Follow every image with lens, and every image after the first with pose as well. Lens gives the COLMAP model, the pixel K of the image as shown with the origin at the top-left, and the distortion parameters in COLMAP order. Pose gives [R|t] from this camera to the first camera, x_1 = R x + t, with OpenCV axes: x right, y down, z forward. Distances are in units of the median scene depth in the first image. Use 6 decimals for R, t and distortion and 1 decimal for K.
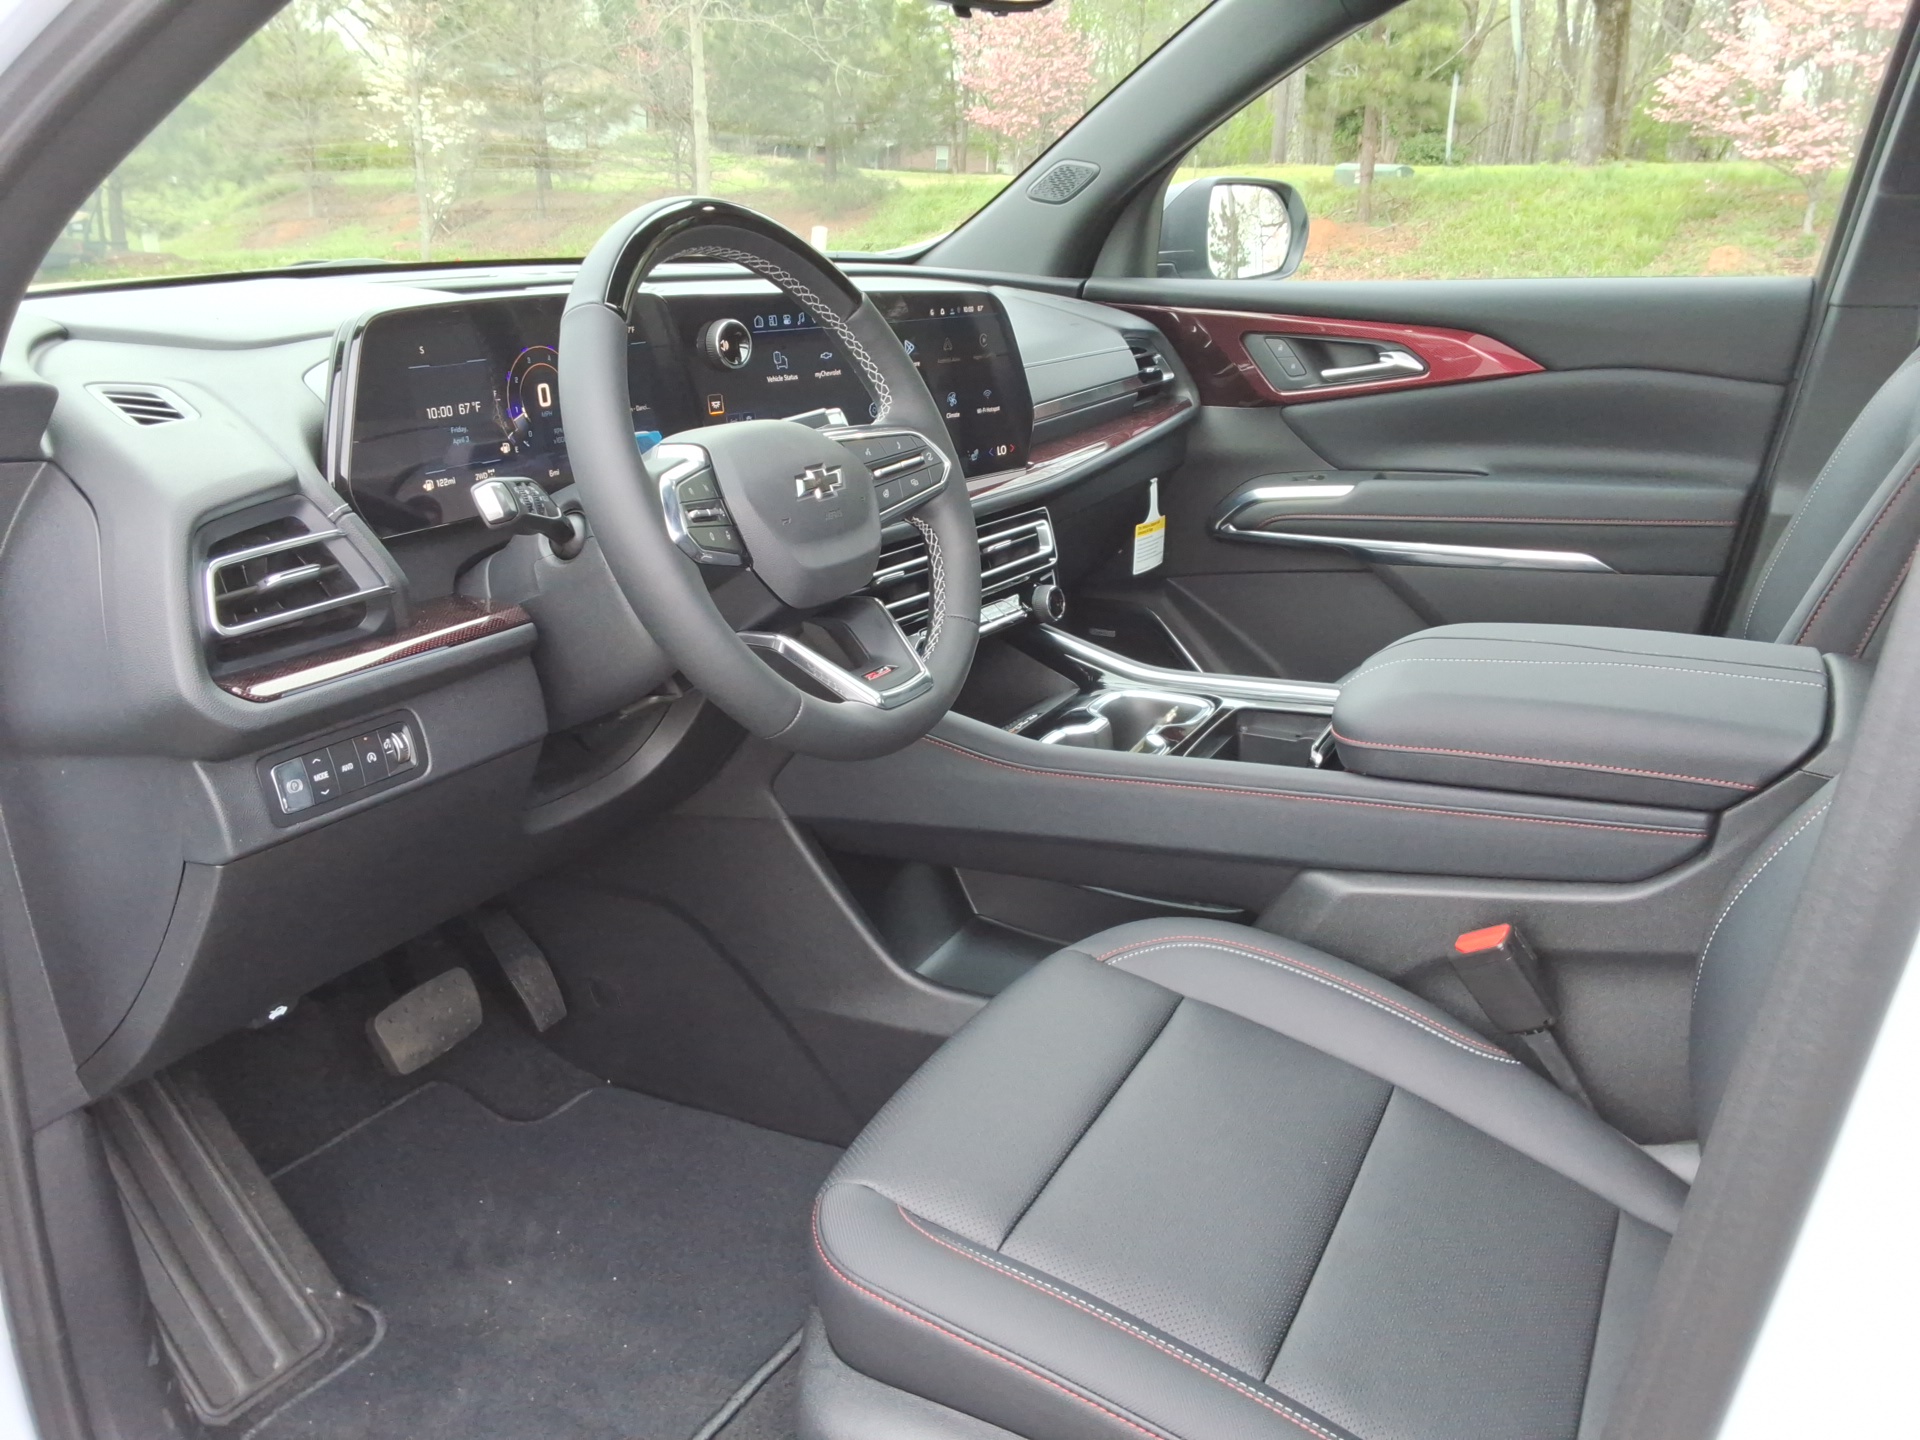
lens RADIAL K [[1535.2, 0, 946.3], [0, 1535.2, 714.4], [0, 0, 1]] dist [0.114218, -0.176855]
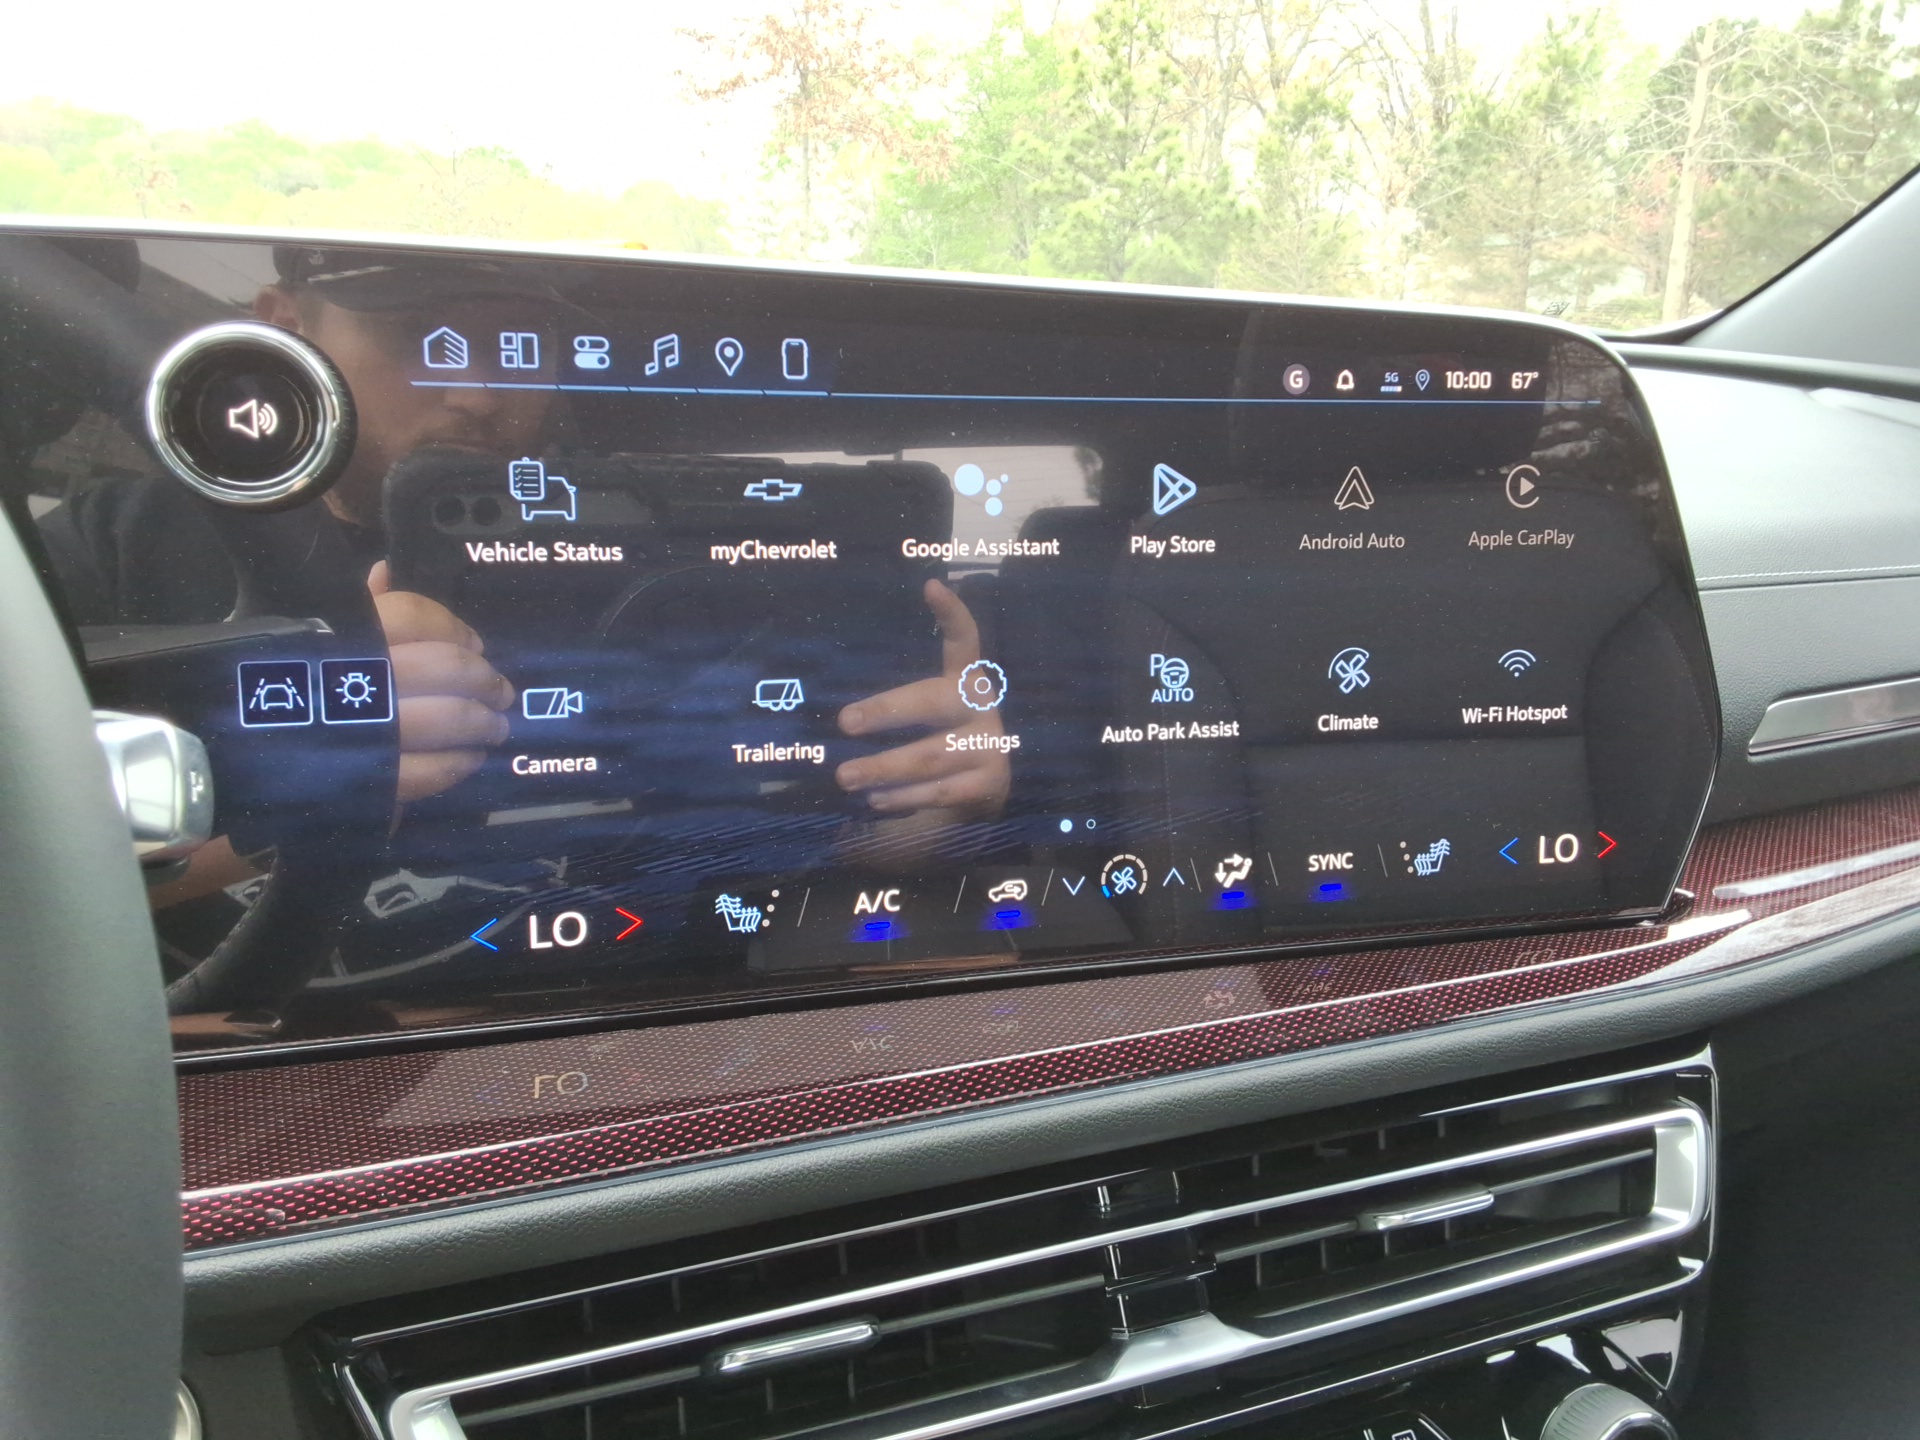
lens RADIAL K [[1535.2, 0, 970.3], [0, 1535.2, 709.4], [0, 0, 1]] dist [0.114218, -0.176855]
pose [[0.839243, 0.139395, -0.525585, 0.099135], [-0.191135, 0.980525, -0.045146, -0.169169], [0.509057, 0.138346, 0.849542, 0.708367]]
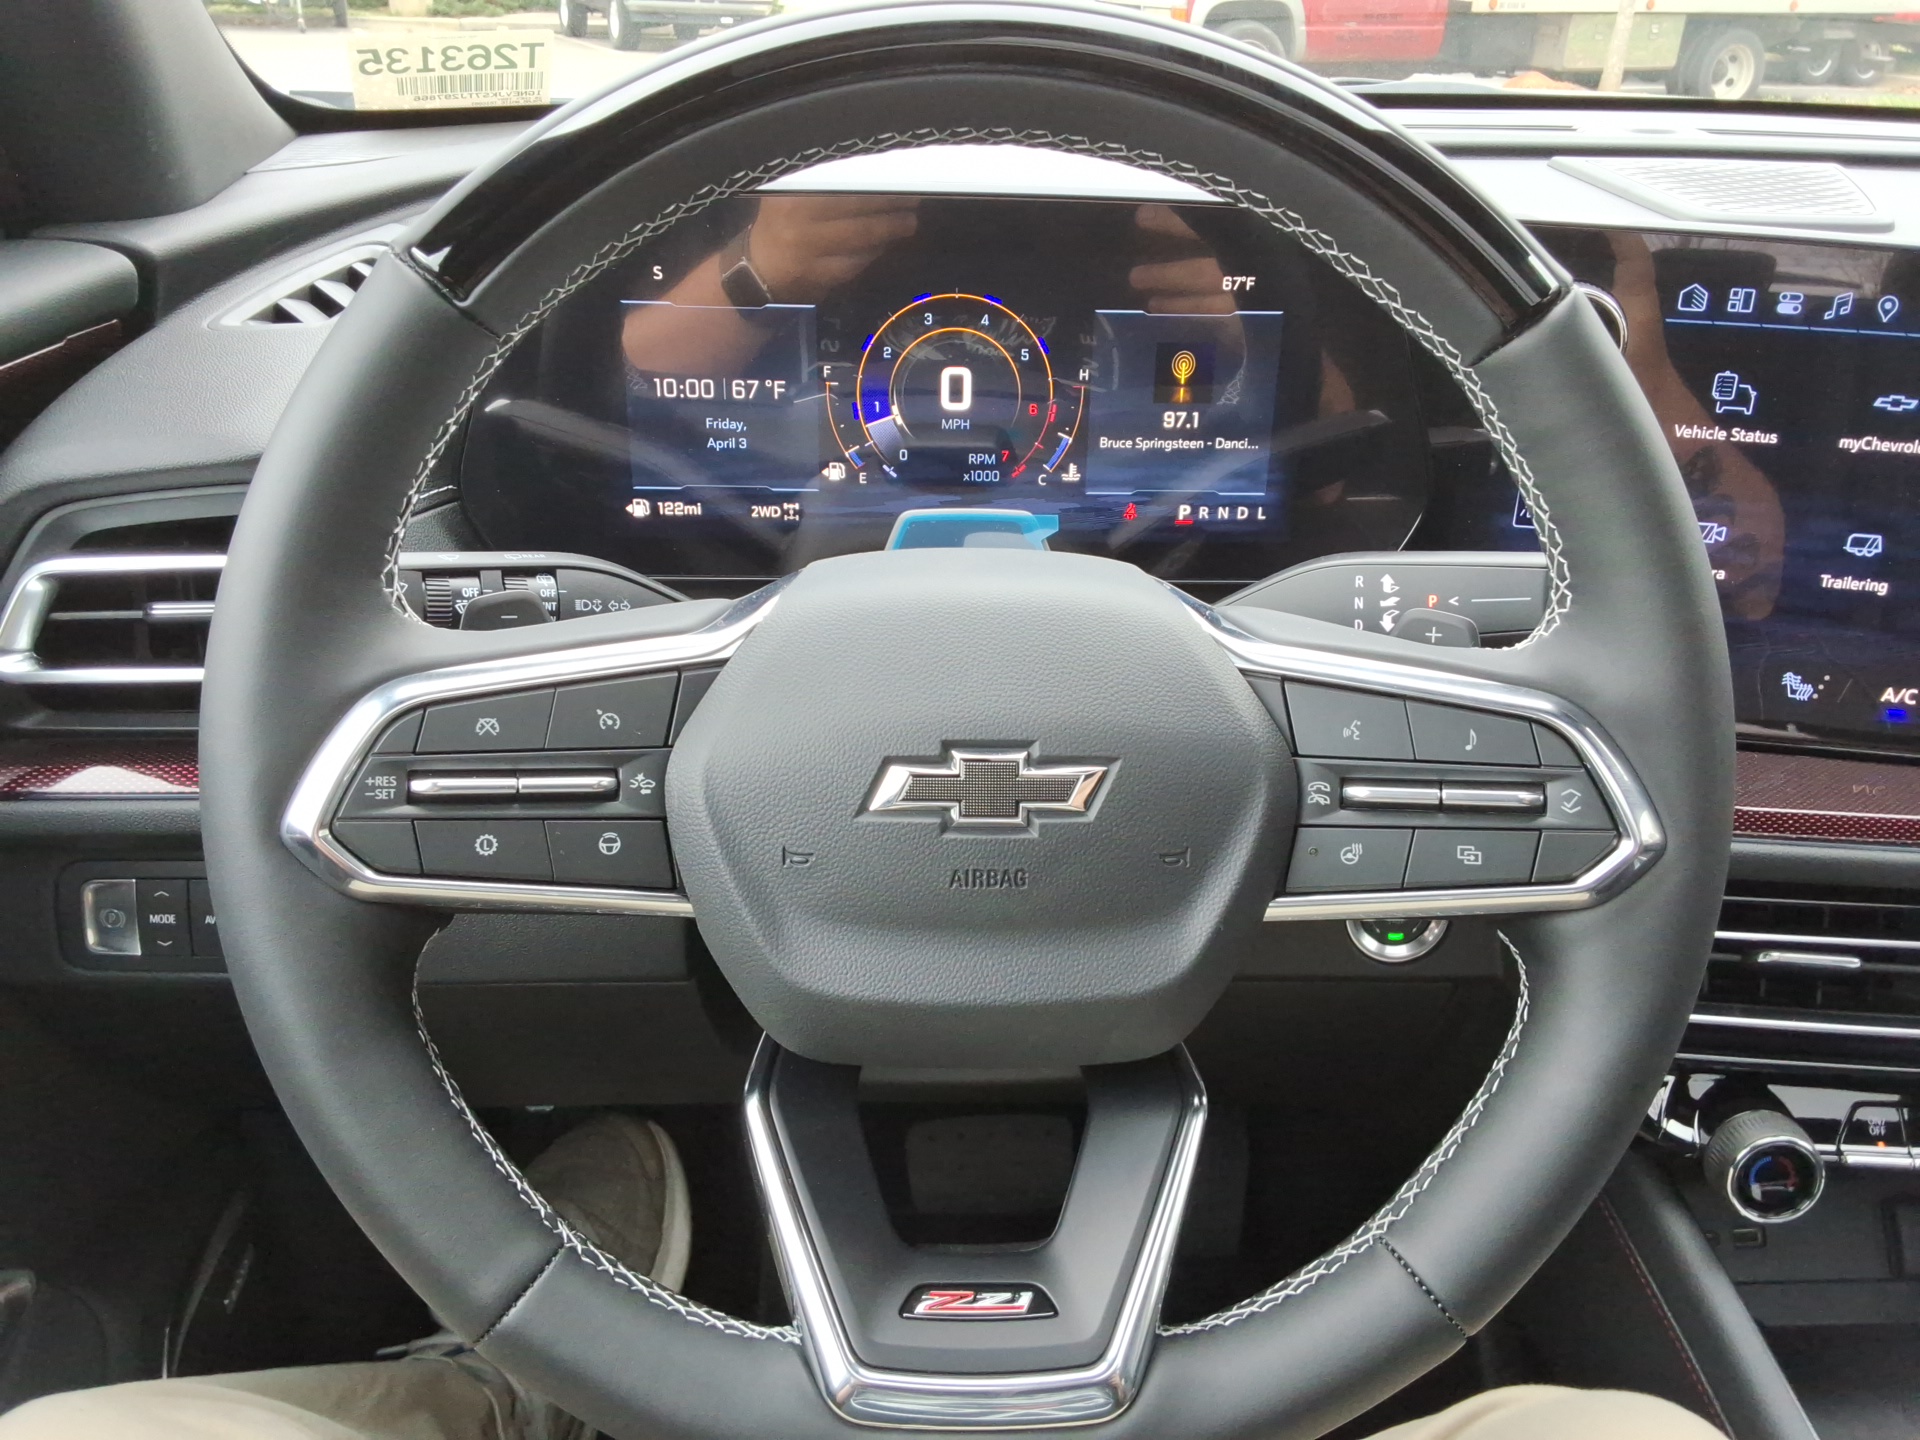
lens RADIAL K [[1535.2, 0, 969.4], [0, 1535.2, 702.2], [0, 0, 1]] dist [0.114218, -0.176855]
pose [[0.510039, 0.383348, -0.770003, 0.131817], [-0.292796, 0.919111, 0.263639, -0.178737], [0.808784, 0.090987, 0.581025, 0.515767]]
